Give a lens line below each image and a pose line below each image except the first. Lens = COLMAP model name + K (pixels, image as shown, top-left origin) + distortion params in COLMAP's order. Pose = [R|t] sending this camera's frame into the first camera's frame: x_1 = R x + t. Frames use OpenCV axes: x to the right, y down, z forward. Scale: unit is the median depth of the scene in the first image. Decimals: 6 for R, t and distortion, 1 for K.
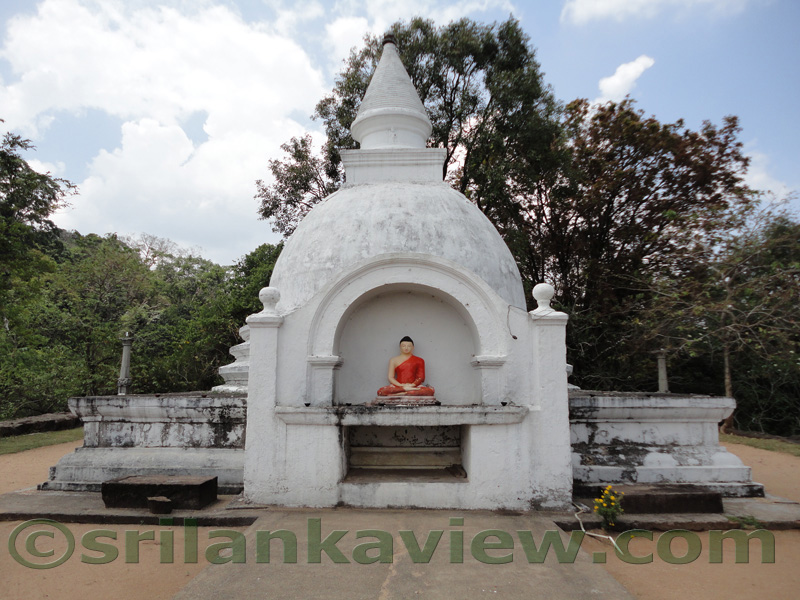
lens RADIAL K [[579.4, 0, 400.0], [0, 579.4, 300.0], [0, 0, 1]] dist [-0.006818, 0.009153]
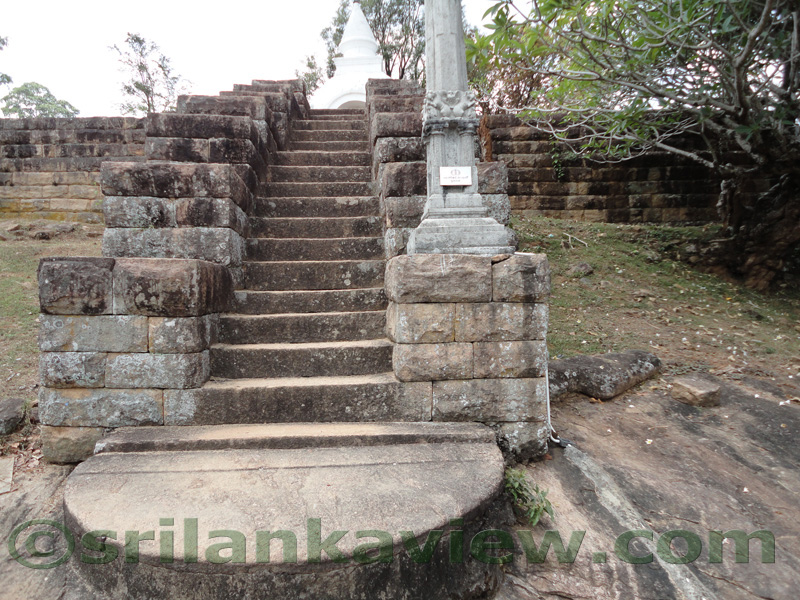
lens RADIAL K [[579.4, 0, 400.0], [0, 579.4, 300.0], [0, 0, 1]] dist [-0.006818, 0.009153]
pose [[0.999657, -0.021792, -0.014502, 0.083292], [0.023460, 0.991615, 0.127078, 0.197515], [0.011611, -0.127375, 0.991787, -0.671944]]
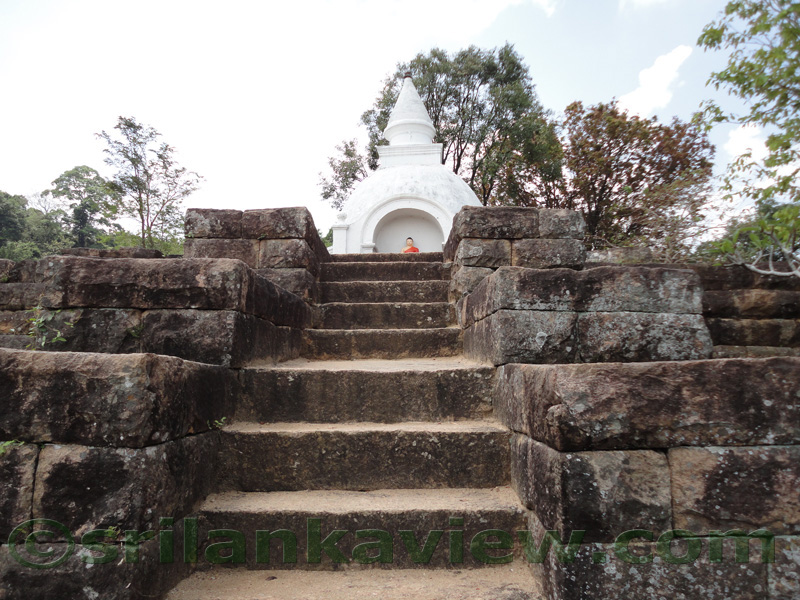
lens RADIAL K [[579.4, 0, 400.0], [0, 579.4, 300.0], [0, 0, 1]] dist [-0.006818, 0.009153]
pose [[0.997078, -0.009769, -0.075760, 0.042847], [0.009646, 0.999951, -0.001989, 0.094688], [0.075776, 0.001253, 0.997124, -0.331072]]
